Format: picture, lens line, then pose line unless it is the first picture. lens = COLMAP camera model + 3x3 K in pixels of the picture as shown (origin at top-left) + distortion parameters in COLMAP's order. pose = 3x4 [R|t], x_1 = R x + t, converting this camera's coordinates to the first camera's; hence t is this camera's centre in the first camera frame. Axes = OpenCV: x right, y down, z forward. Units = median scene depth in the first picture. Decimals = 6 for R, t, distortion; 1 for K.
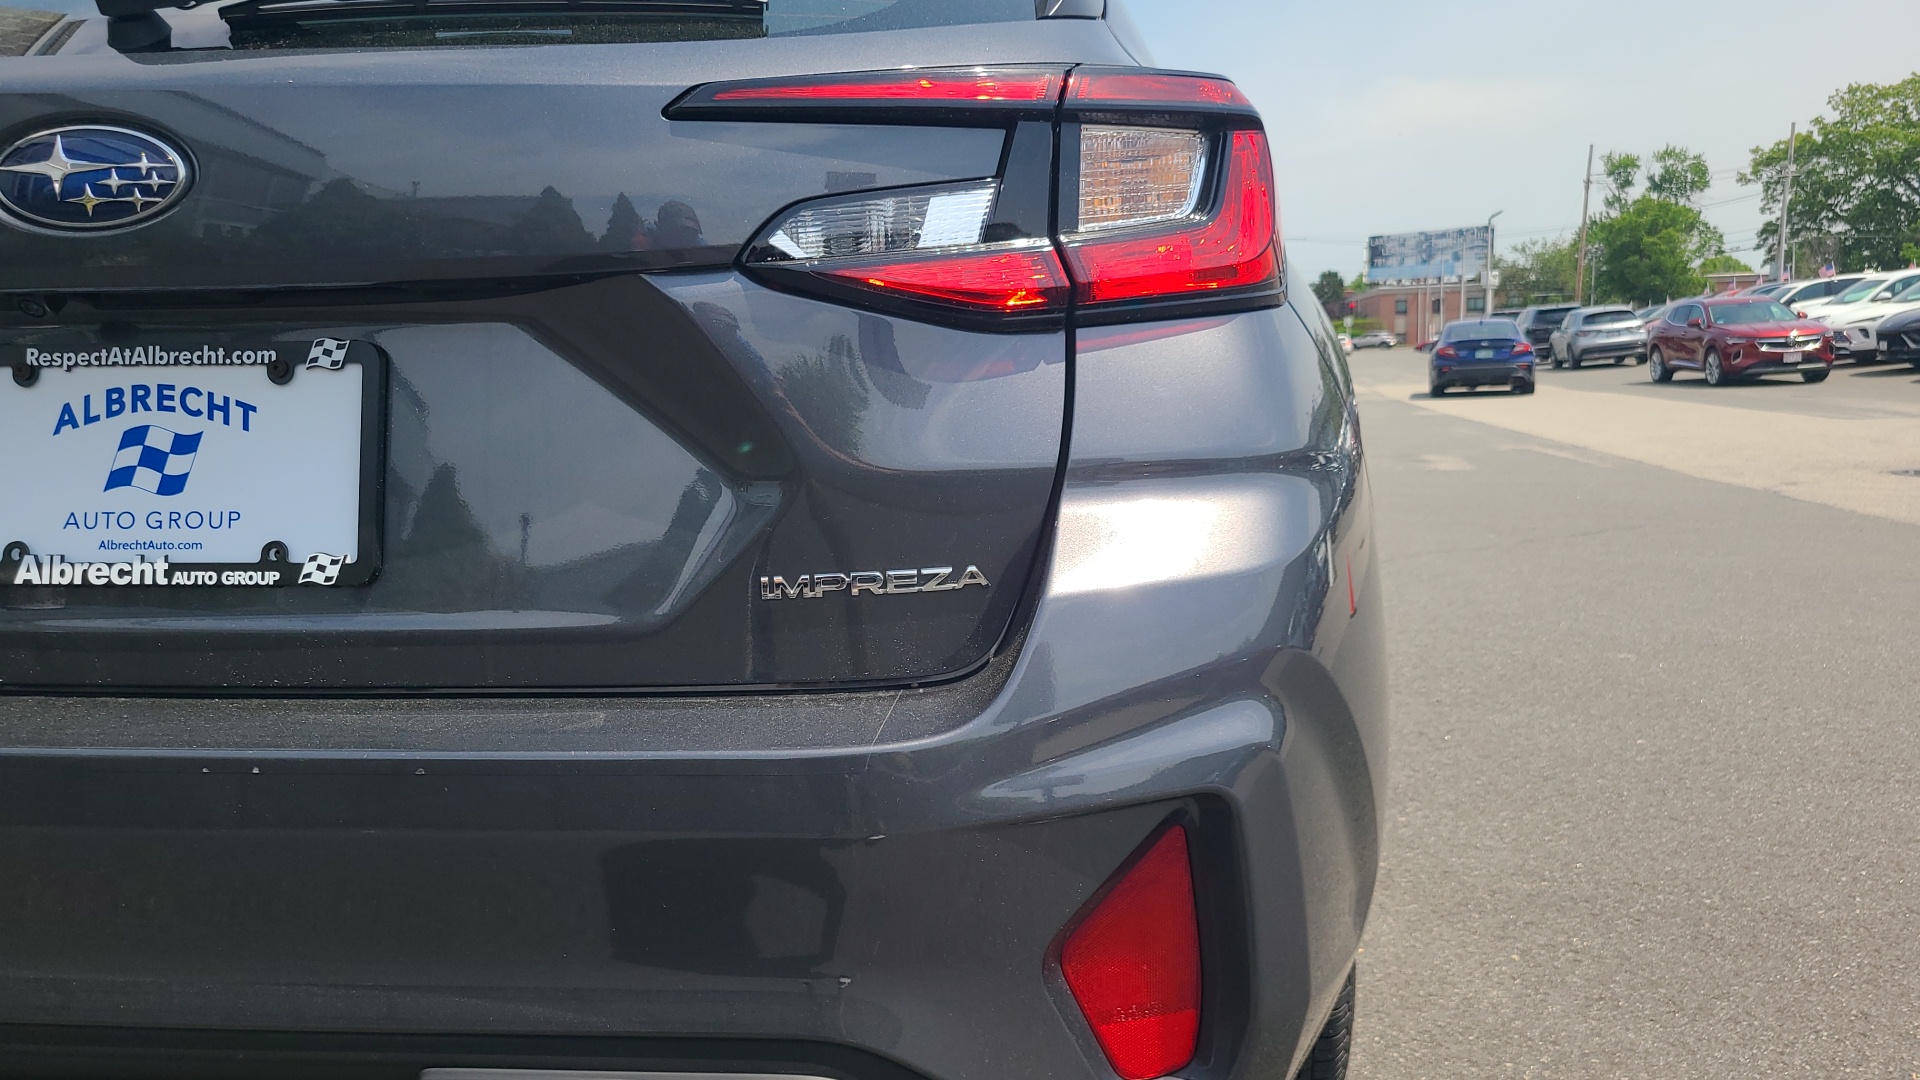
lens RADIAL K [[1449.0, 0, 943.8], [0, 1449.0, 529.0], [0, 0, 1]] dist [0.057339, -0.046076]
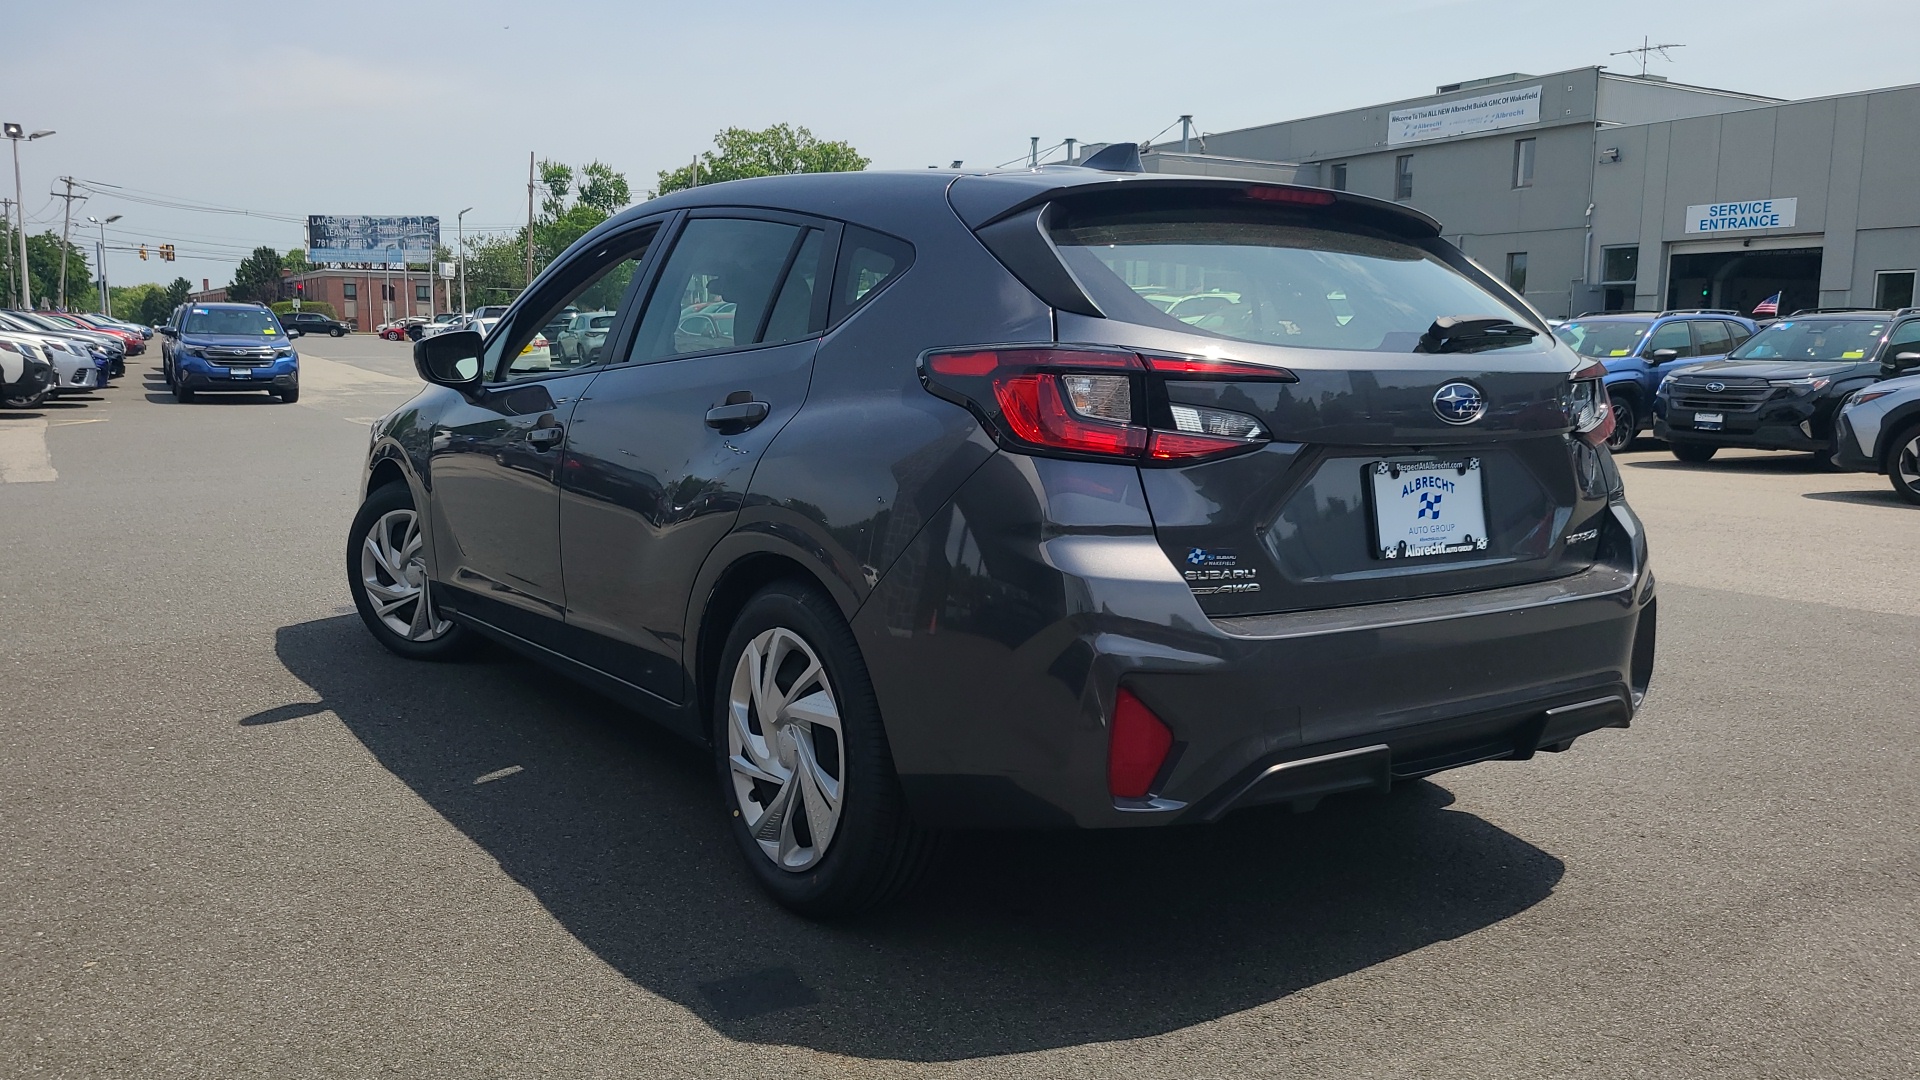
lens RADIAL K [[1449.0, 0, 945.1], [0, 1449.0, 531.5], [0, 0, 1]] dist [0.057339, -0.046076]
pose [[0.758561, -0.052699, 0.649467, -1.372649], [0.045140, 0.998580, 0.028304, -0.054349], [-0.650037, 0.007847, 0.759862, -0.191229]]
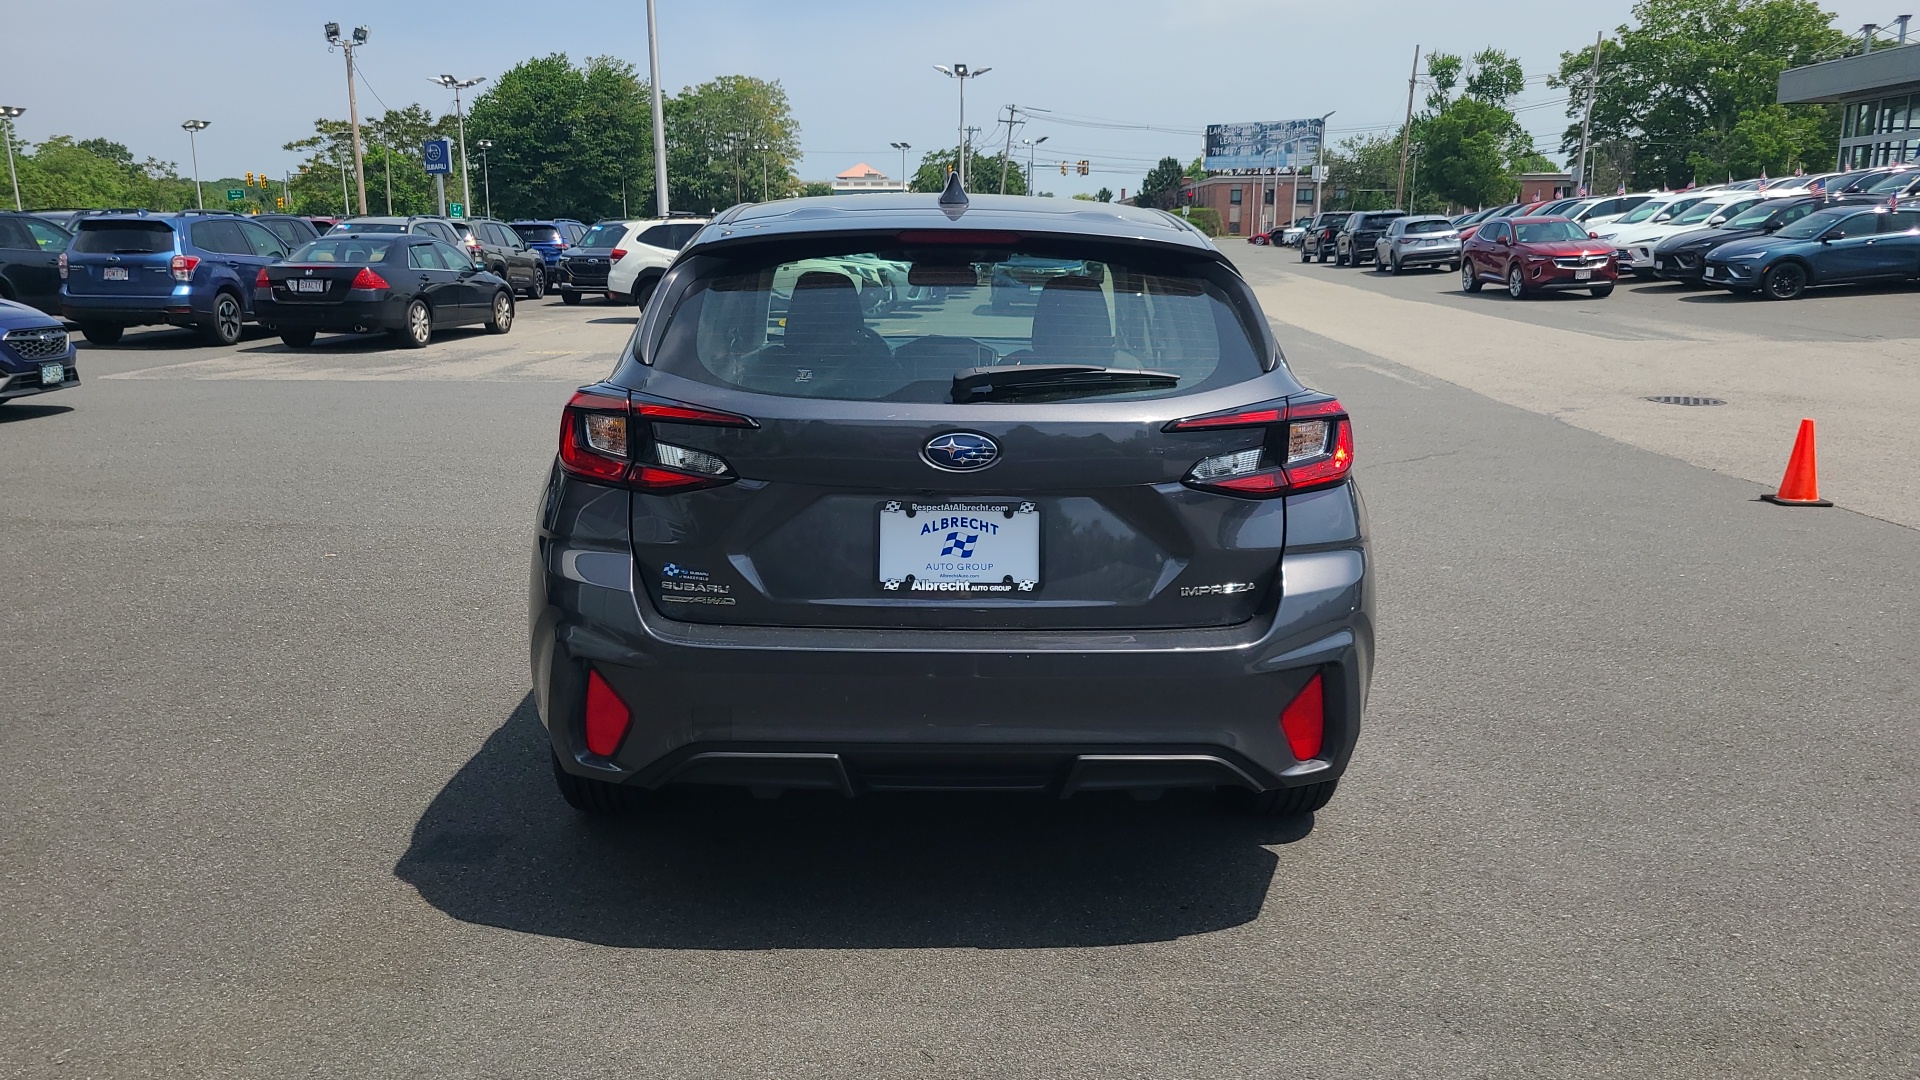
lens RADIAL K [[1449.0, 0, 952.6], [0, 1449.0, 540.4], [0, 0, 1]] dist [0.057339, -0.046076]
pose [[0.992795, -0.000376, 0.119823, -0.420414], [-0.010765, 0.995671, 0.092320, -0.146515], [-0.119339, -0.092945, 0.988493, -0.805142]]
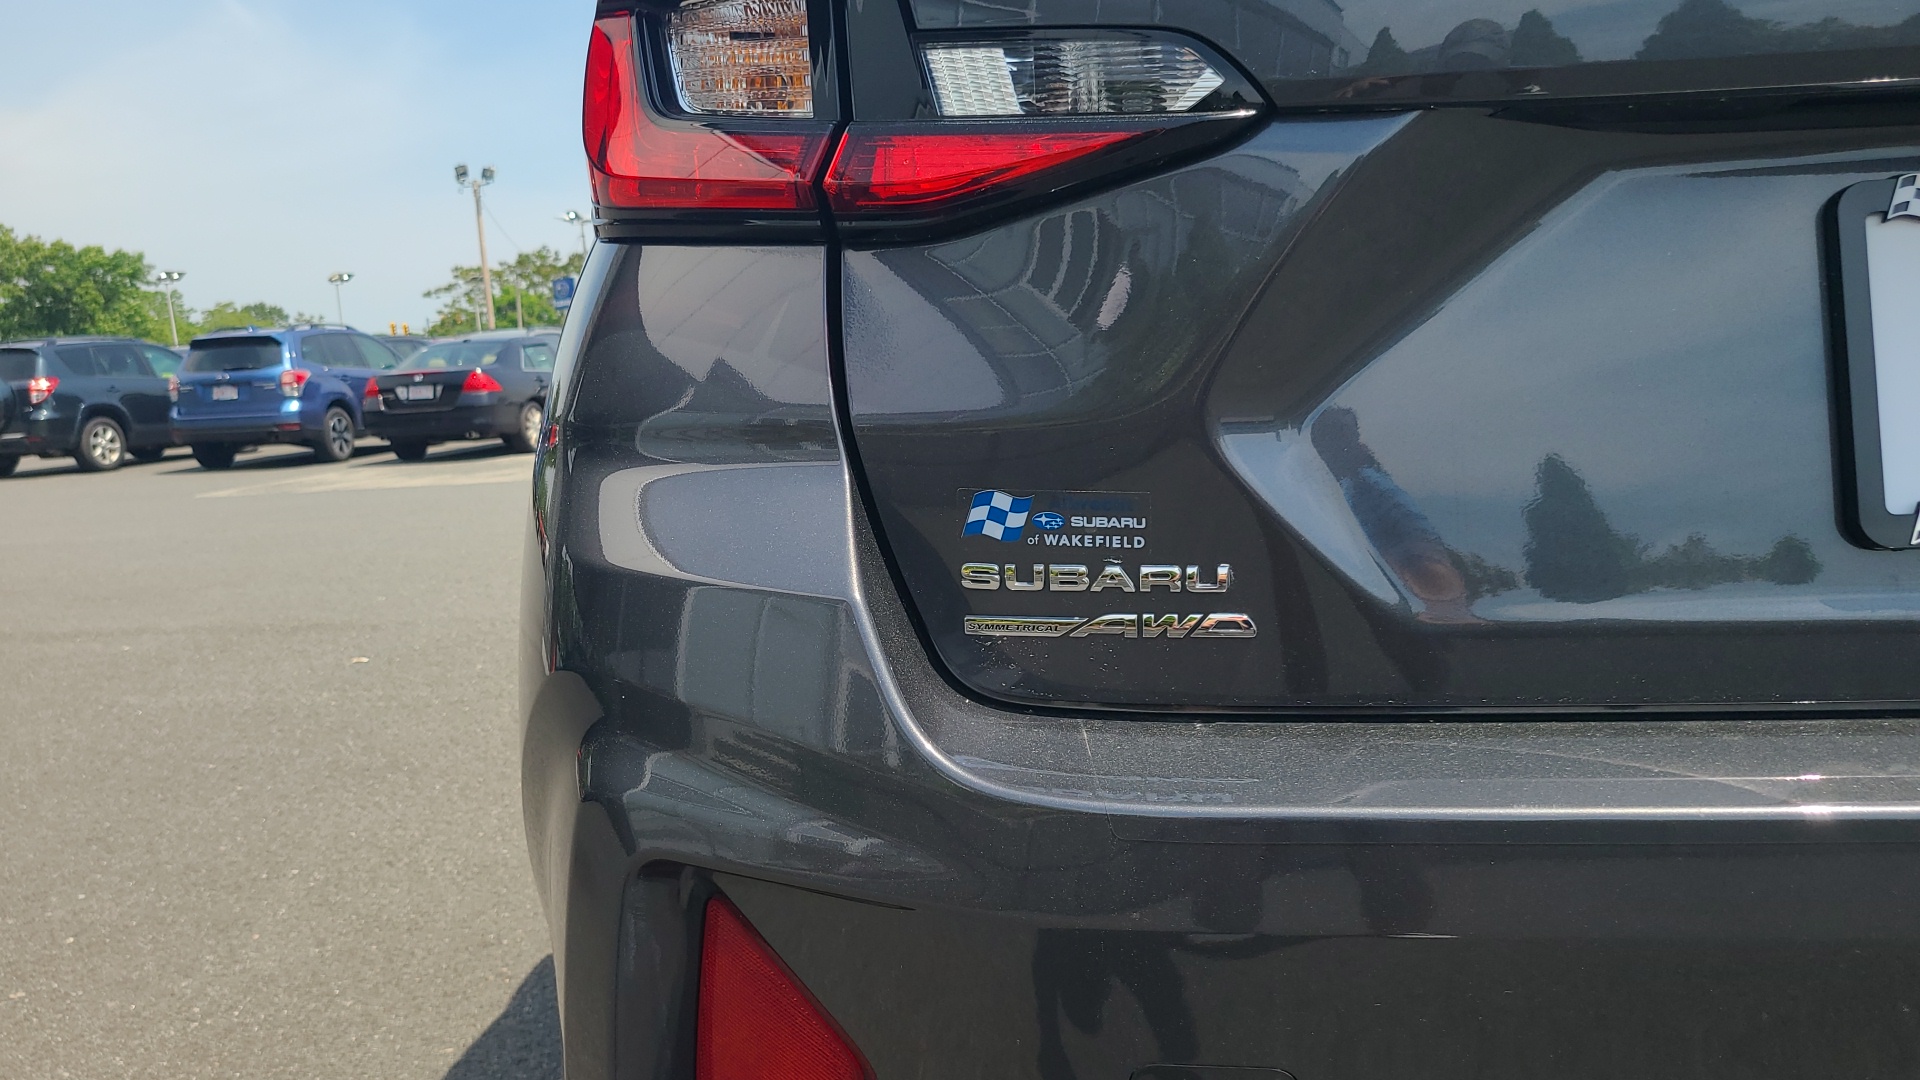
lens RADIAL K [[1449.0, 0, 929.8], [0, 1449.0, 543.2], [0, 0, 1]] dist [0.057339, -0.046076]
pose [[0.999016, -0.038968, 0.021174, -0.539045], [0.038640, 0.999130, 0.015676, 0.004444], [-0.021766, -0.014842, 0.999653, 0.177414]]
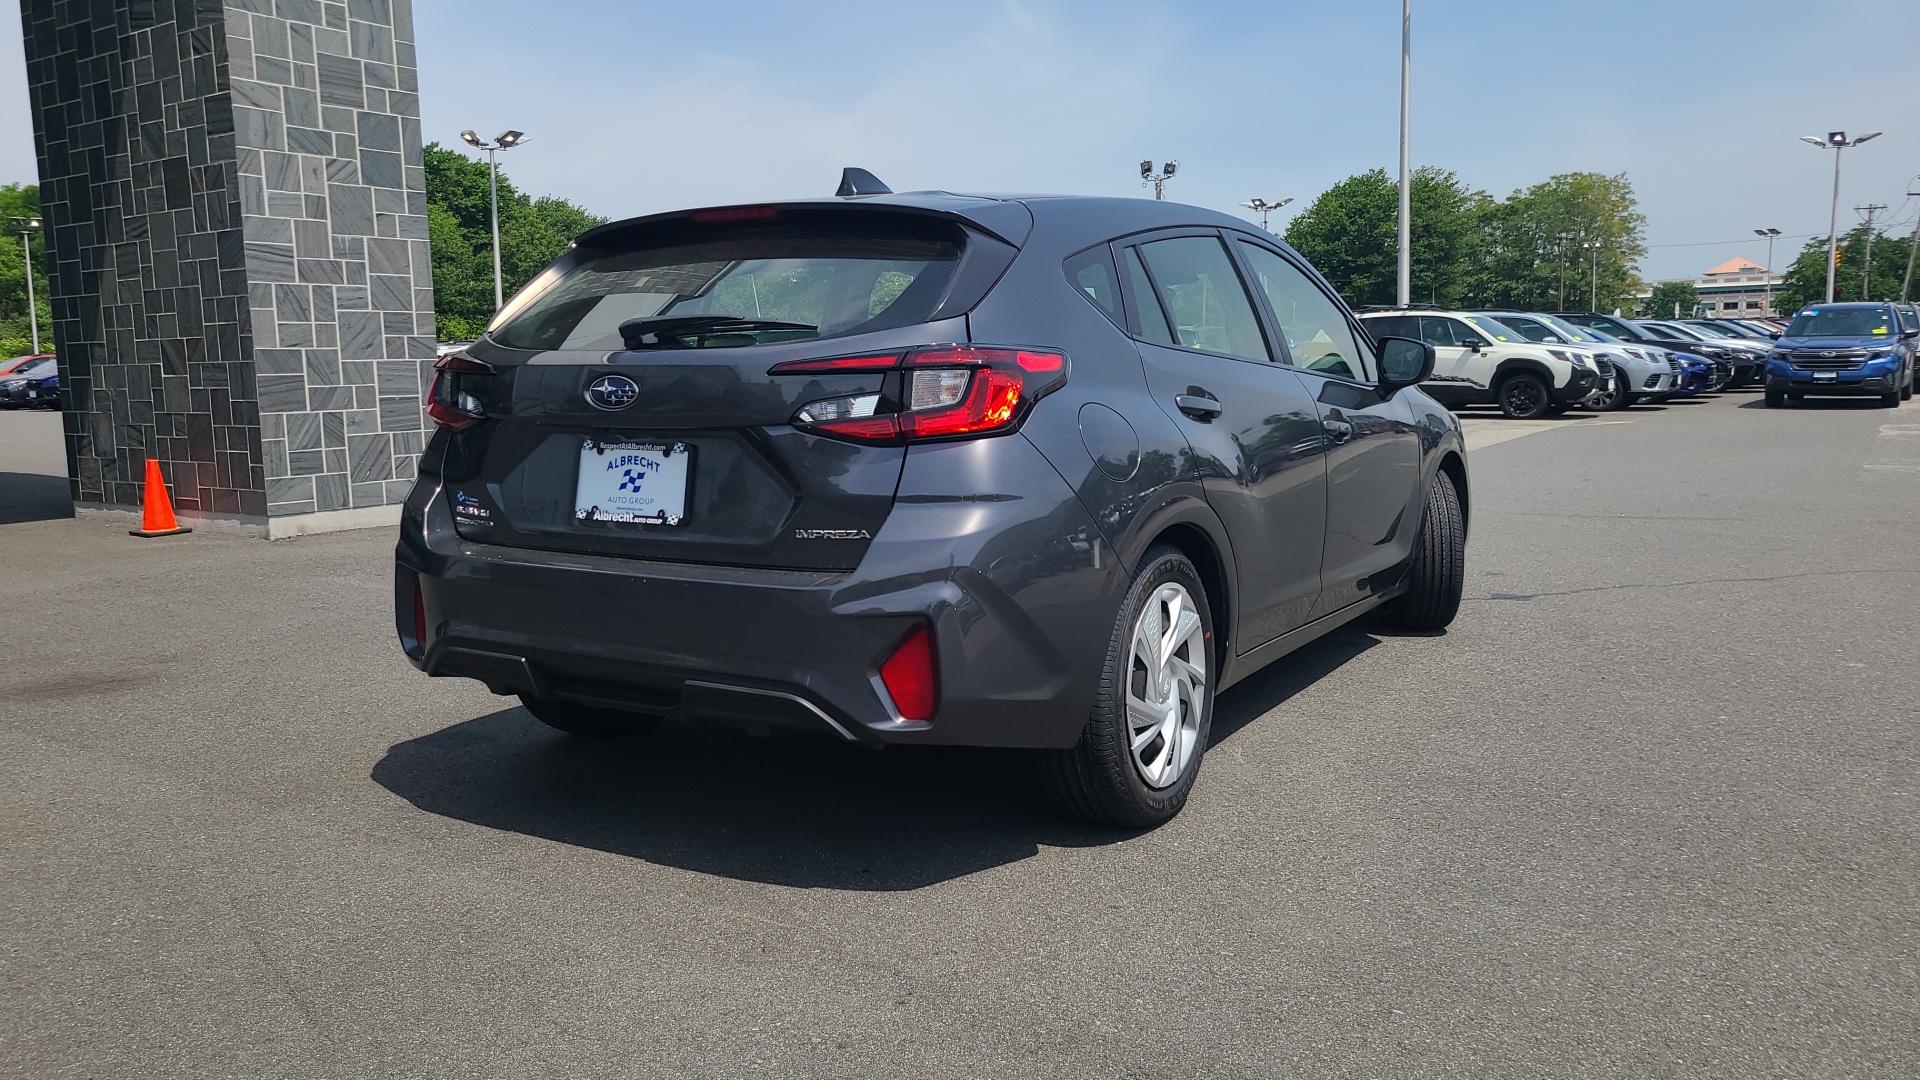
lens RADIAL K [[1449.0, 0, 920.3], [0, 1449.0, 542.8], [0, 0, 1]] dist [0.057339, -0.046076]
pose [[0.897355, 0.057792, -0.437508, 0.630585], [-0.047951, 0.998287, 0.033516, -0.023083], [0.438696, -0.009097, 0.898590, -0.688248]]
